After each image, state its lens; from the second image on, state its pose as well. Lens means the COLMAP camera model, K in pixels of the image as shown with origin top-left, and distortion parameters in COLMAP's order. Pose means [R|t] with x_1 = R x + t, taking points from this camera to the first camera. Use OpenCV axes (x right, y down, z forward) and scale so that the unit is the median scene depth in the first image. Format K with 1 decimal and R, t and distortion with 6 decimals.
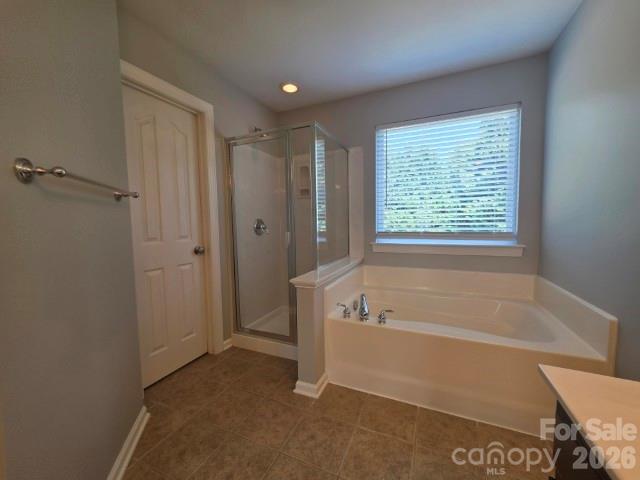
lens RADIAL K [[258.7, 0, 321.4], [0, 258.7, 239.7], [0, 0, 1]] dist [-0.000172, 0.000062]
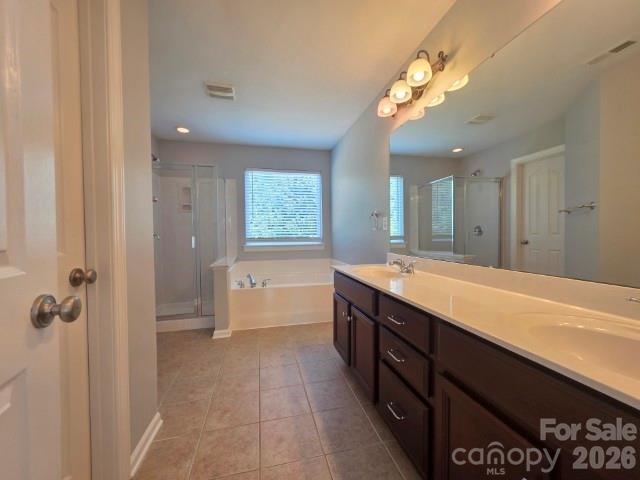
lens RADIAL K [[258.7, 0, 321.4], [0, 258.7, 239.7], [0, 0, 1]] dist [-0.000172, 0.000062]
pose [[0.793020, -0.004263, 0.609181, -0.427673], [0.038699, 0.998308, -0.043391, 0.074615], [-0.607965, 0.057984, 0.791843, -0.528694]]
